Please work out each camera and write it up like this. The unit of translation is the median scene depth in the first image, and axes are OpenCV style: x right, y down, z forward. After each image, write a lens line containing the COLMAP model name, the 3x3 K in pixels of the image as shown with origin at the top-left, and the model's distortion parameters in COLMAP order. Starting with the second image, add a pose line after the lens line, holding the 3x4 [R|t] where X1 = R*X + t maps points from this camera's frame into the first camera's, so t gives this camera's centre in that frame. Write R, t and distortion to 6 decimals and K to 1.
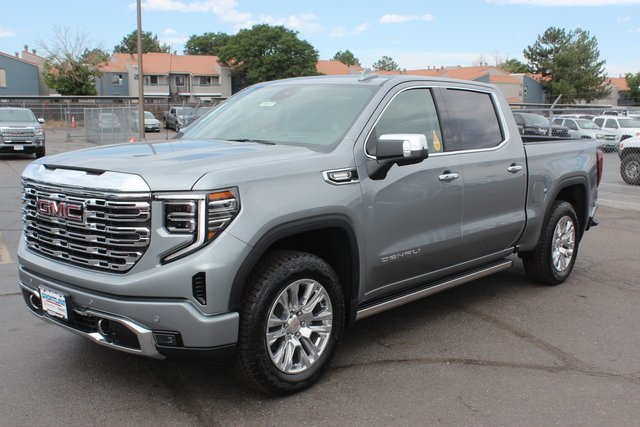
lens RADIAL K [[711.2, 0, 317.7], [0, 711.2, 211.6], [0, 0, 1]] dist [-0.112751, 0.000000]
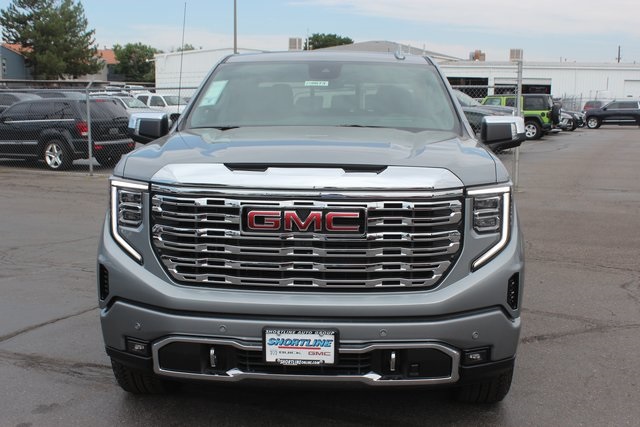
lens RADIAL K [[821.4, 0, 315.5], [0, 821.4, 215.1], [0, 0, 1]] dist [-0.056864, 0.000000]
pose [[0.787691, -0.084210, 0.610288, -0.881063], [0.076569, 0.996315, 0.038649, -0.041876], [-0.611294, 0.016286, 0.791236, 0.295706]]
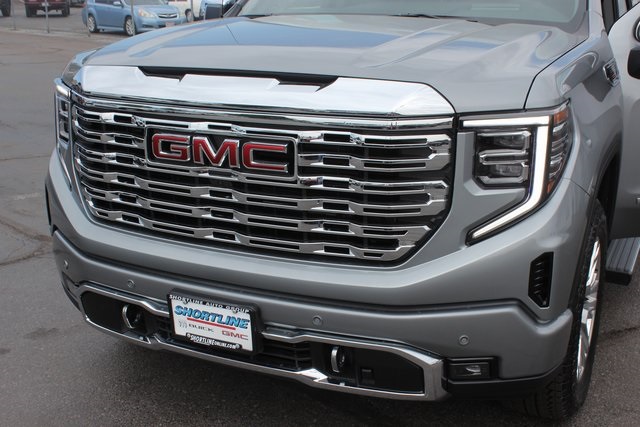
lens RADIAL K [[797.3, 0, 322.4], [0, 797.3, 217.7], [0, 0, 1]] dist [-0.067171, 0.000000]
pose [[0.962490, -0.081683, 0.258731, -0.446799], [0.041269, 0.986584, 0.157950, -0.045508], [-0.268162, -0.141348, 0.952948, 0.392187]]
